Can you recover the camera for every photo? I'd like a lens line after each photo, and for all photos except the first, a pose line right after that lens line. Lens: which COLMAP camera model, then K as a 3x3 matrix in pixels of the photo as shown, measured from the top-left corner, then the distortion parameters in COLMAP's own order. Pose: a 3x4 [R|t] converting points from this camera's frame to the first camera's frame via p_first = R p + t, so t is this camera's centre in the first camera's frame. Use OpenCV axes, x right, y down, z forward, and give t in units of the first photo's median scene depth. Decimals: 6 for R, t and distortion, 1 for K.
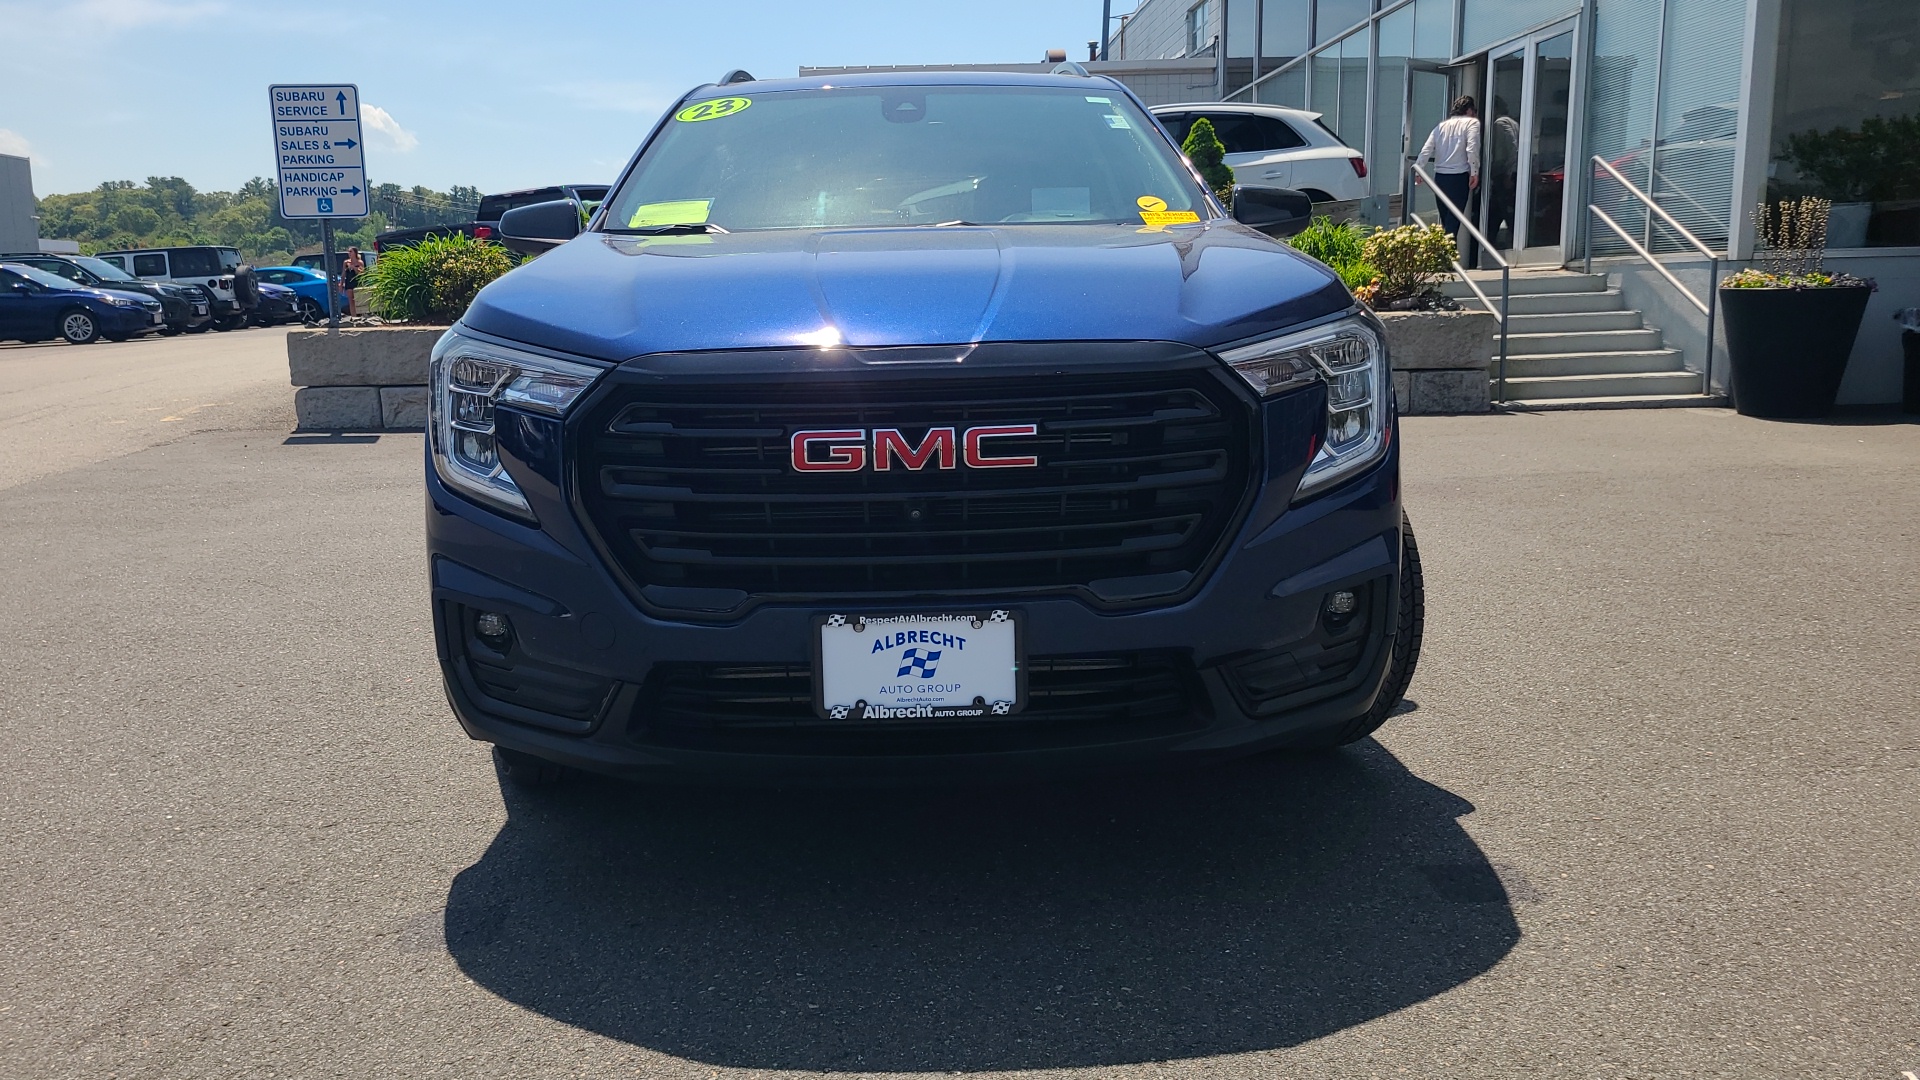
lens RADIAL K [[1480.6, 0, 993.4], [0, 1480.6, 544.5], [0, 0, 1]] dist [0.055815, 0.002031]
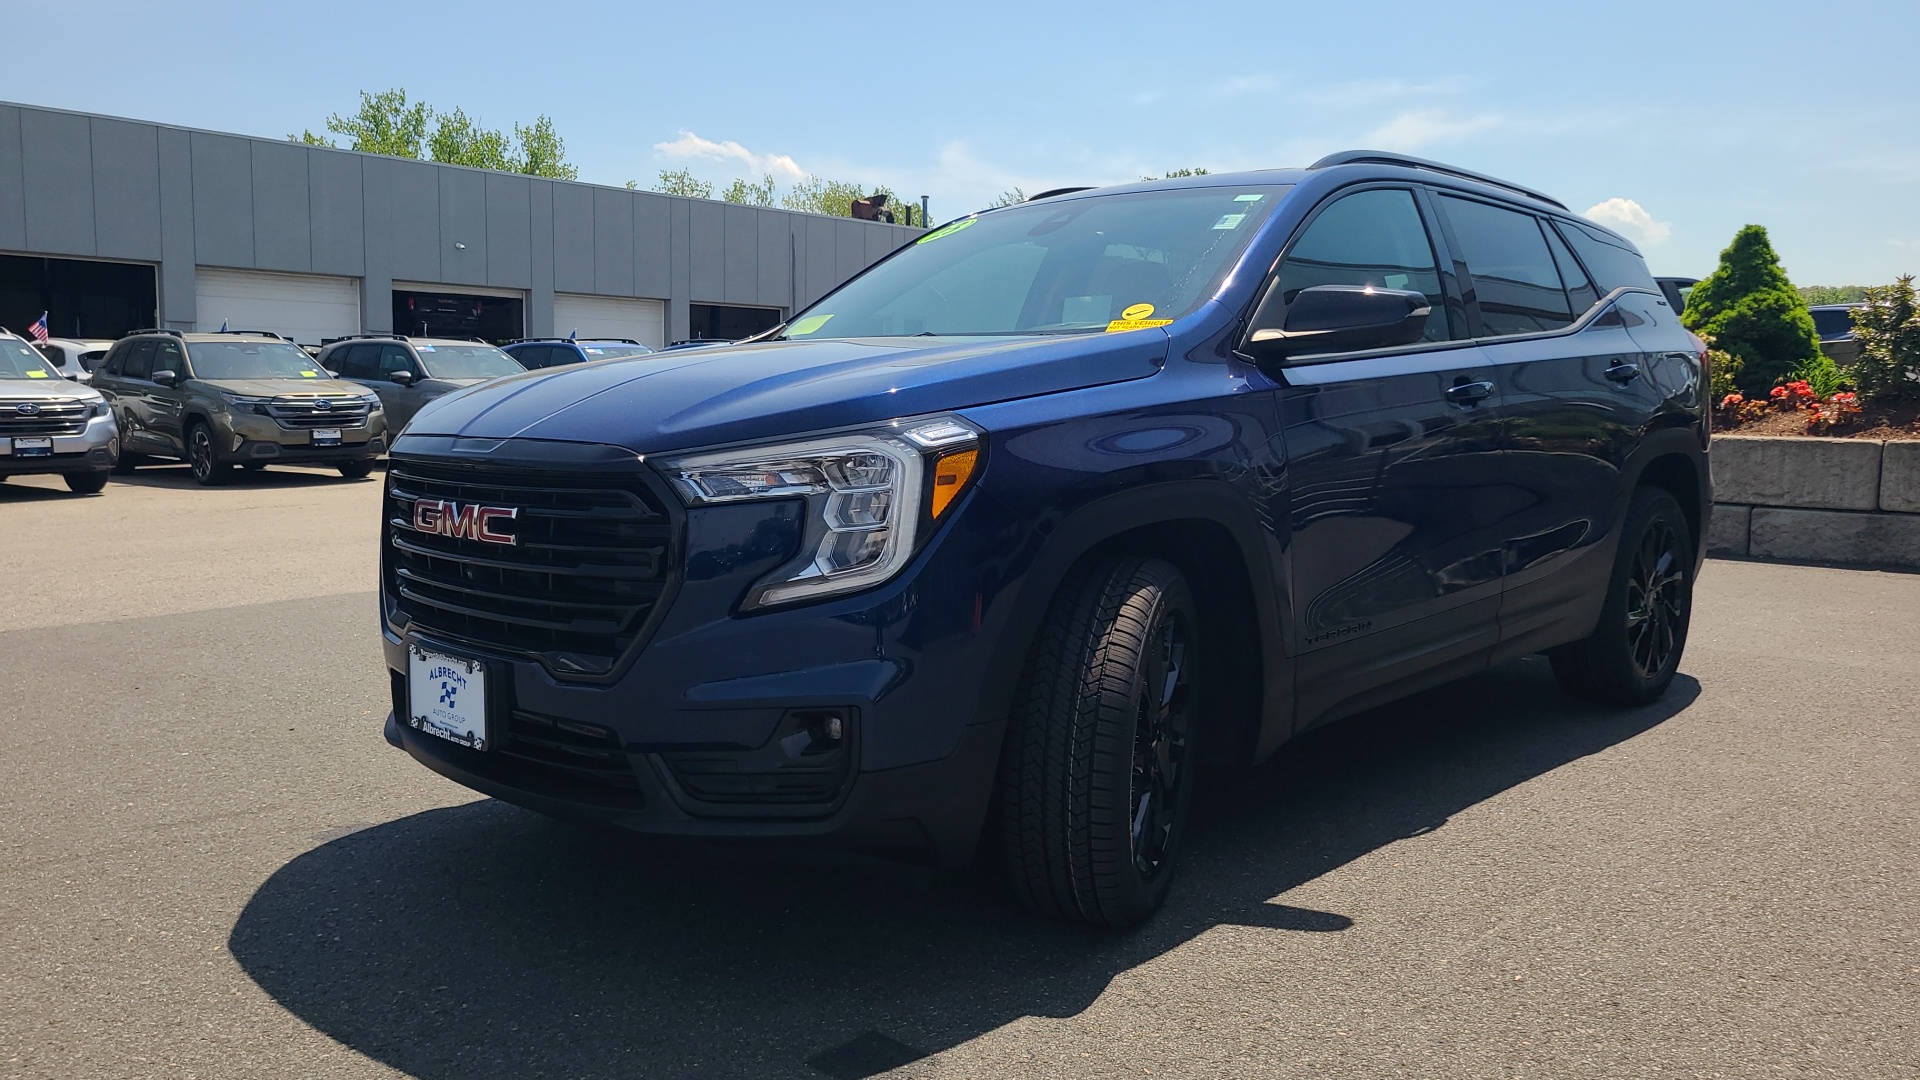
lens RADIAL K [[1461.5, 0, 835.3], [0, 1461.5, 540.8], [0, 0, 1]] dist [0.043590, -0.000940]
pose [[0.675855, 0.095174, -0.730864, 1.040411], [-0.144055, 0.989560, -0.004351, -0.086786], [0.722819, 0.108225, 0.682510, 0.386169]]
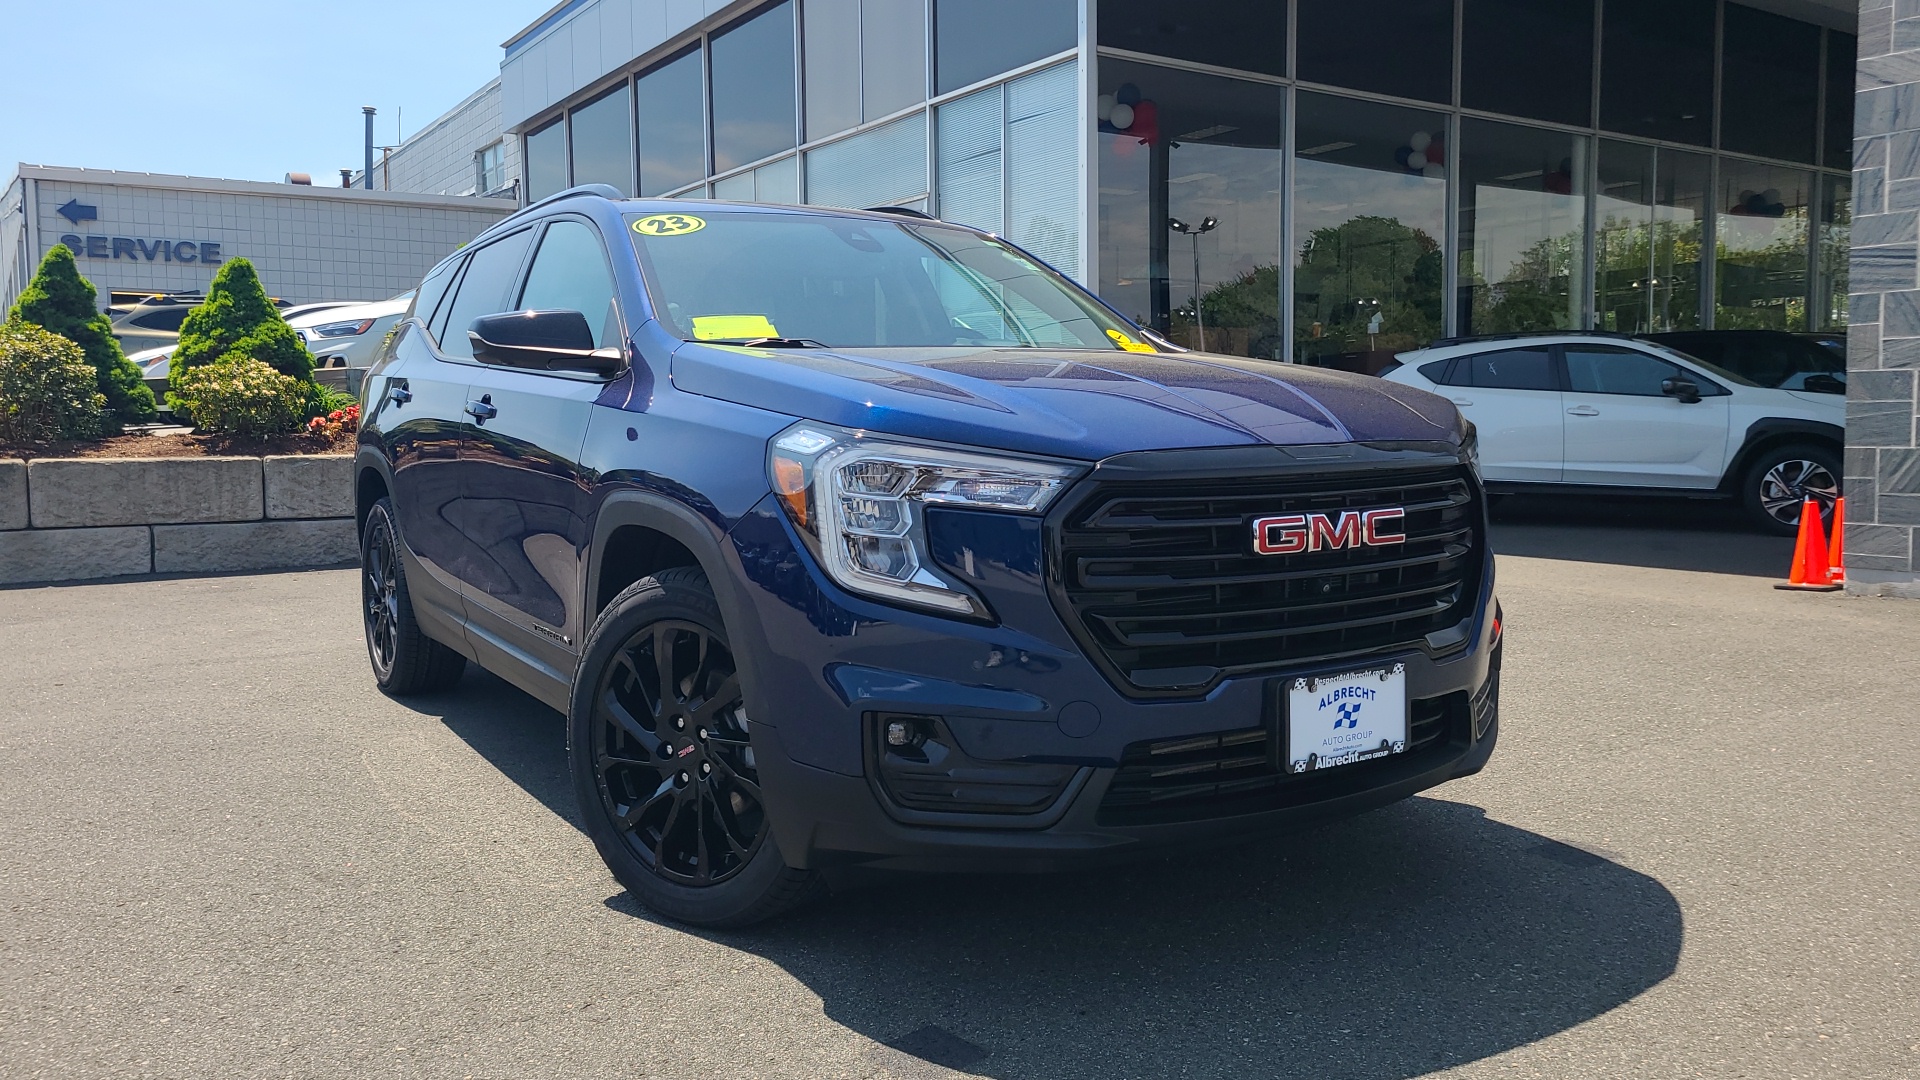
lens RADIAL K [[1467.7, 0, 960.0], [0, 1467.7, 540.0], [0, 0, 1]] dist [0.055713, -0.001642]
pose [[0.842815, -0.033511, 0.537159, -0.914883], [0.086371, 0.993546, -0.073534, 0.002466], [-0.531228, 0.108371, 0.840270, 0.178086]]
